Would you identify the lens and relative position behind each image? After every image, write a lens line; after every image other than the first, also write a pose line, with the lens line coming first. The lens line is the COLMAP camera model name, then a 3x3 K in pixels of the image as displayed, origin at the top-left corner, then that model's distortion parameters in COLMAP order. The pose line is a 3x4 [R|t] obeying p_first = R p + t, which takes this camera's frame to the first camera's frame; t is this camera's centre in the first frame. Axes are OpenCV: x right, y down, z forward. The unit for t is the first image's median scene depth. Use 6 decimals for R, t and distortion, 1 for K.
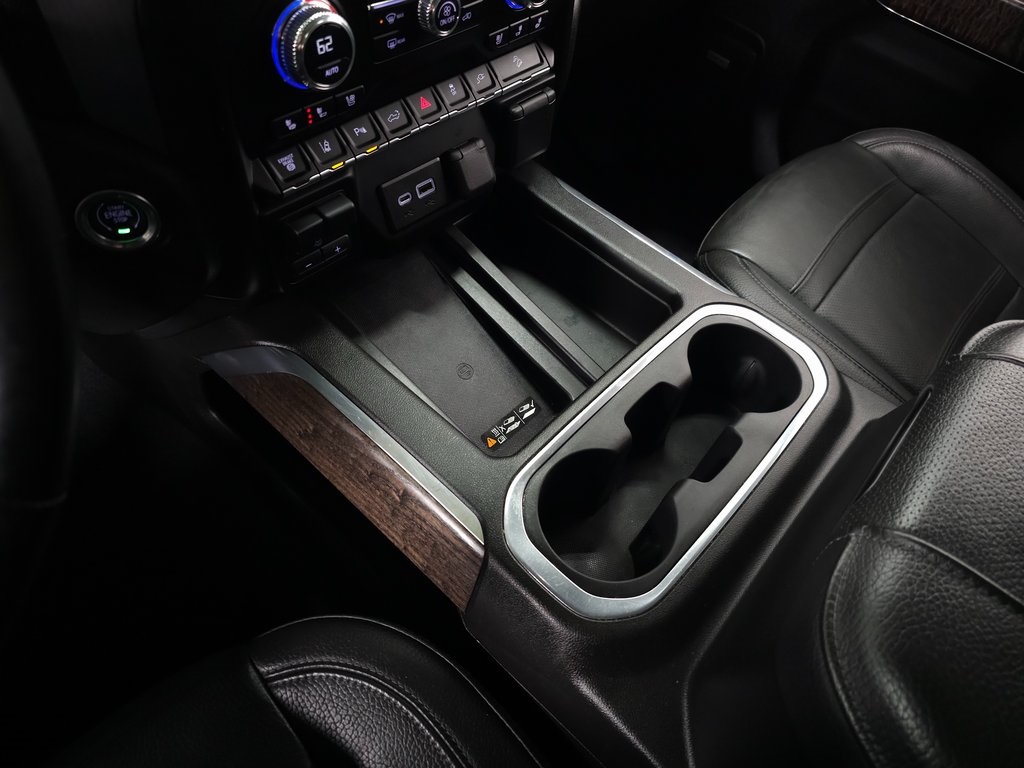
lens RADIAL K [[701.8, 0, 517.6], [0, 701.8, 378.3], [0, 0, 1]] dist [0.051603, -0.062867]
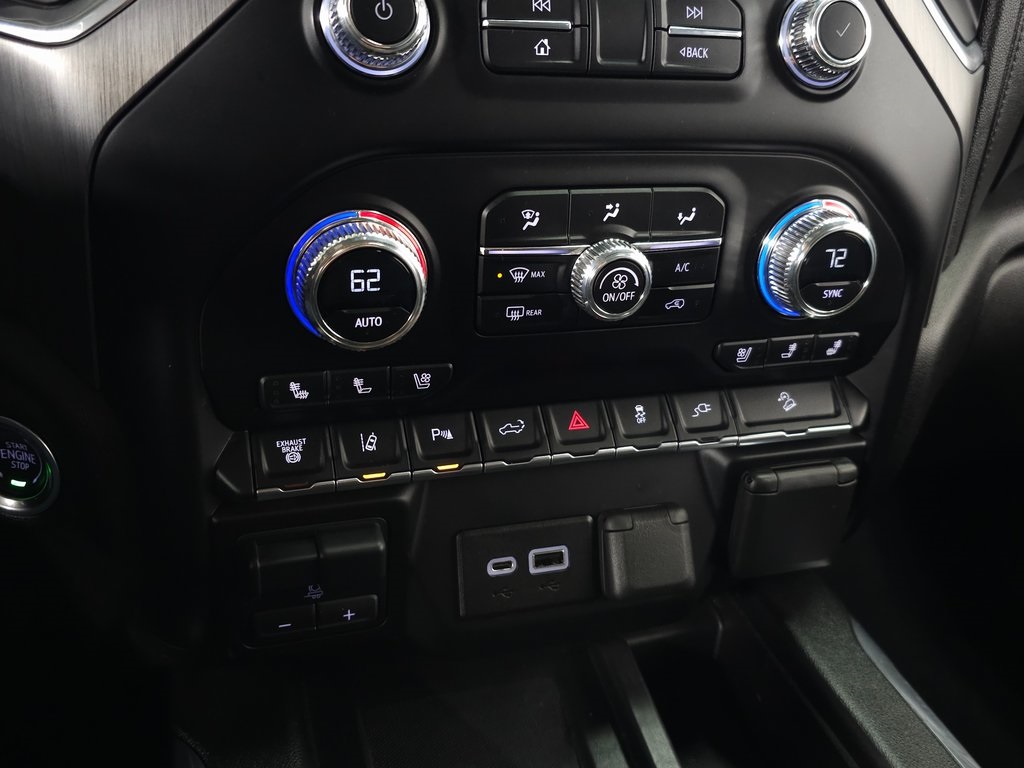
lens RADIAL K [[949.8, 0, 514.1], [0, 949.8, 368.5], [0, 0, 1]] dist [0.111188, -0.204676]
pose [[0.869300, 0.190703, -0.456015, 0.180954], [-0.374545, 0.856163, -0.355952, -0.135695], [0.322542, 0.480227, 0.815689, 0.340936]]
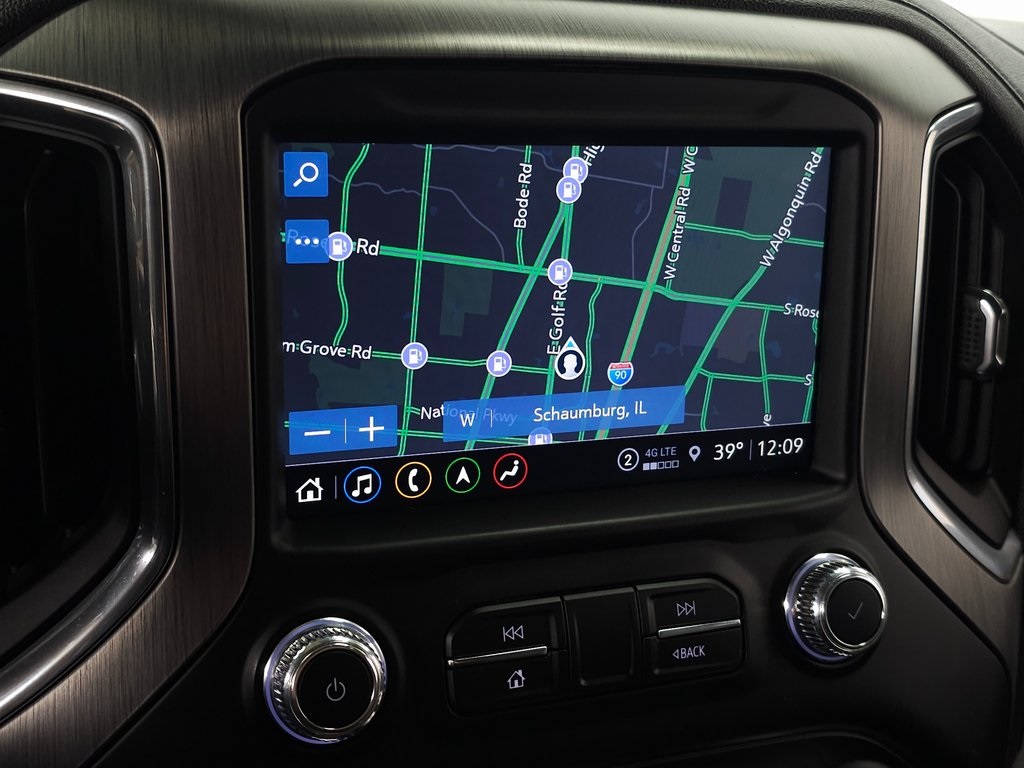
lens RADIAL K [[1248.6, 0, 516.5], [0, 1248.6, 381.1], [0, 0, 1]] dist [0.049624, -0.045434]
pose [[0.890489, 0.077475, -0.448361, 0.177828], [-0.323531, 0.800689, -0.504207, -0.336501], [0.319934, 0.594049, 0.738070, 0.113259]]
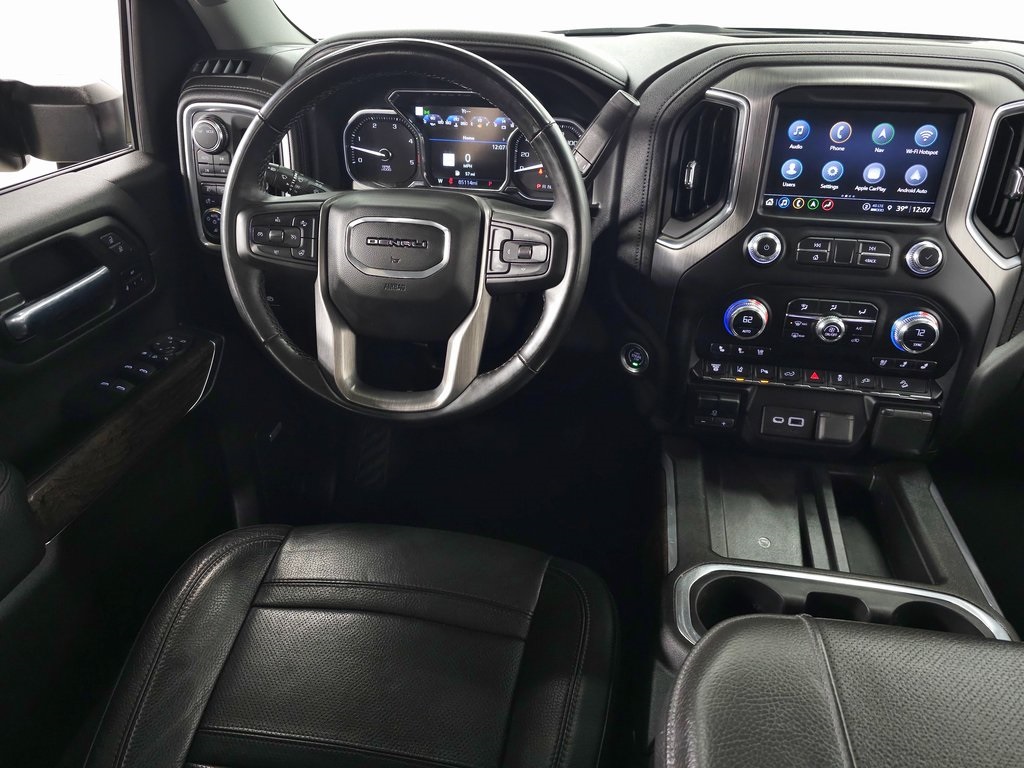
lens RADIAL K [[688.6, 0, 509.2], [0, 688.6, 378.3], [0, 0, 1]] dist [0.047816, -0.062416]
pose [[0.519937, 0.318755, -0.792503, 0.858324], [-0.629581, 0.770032, -0.103332, 0.265683], [0.577315, 0.552671, 0.601051, -0.452325]]
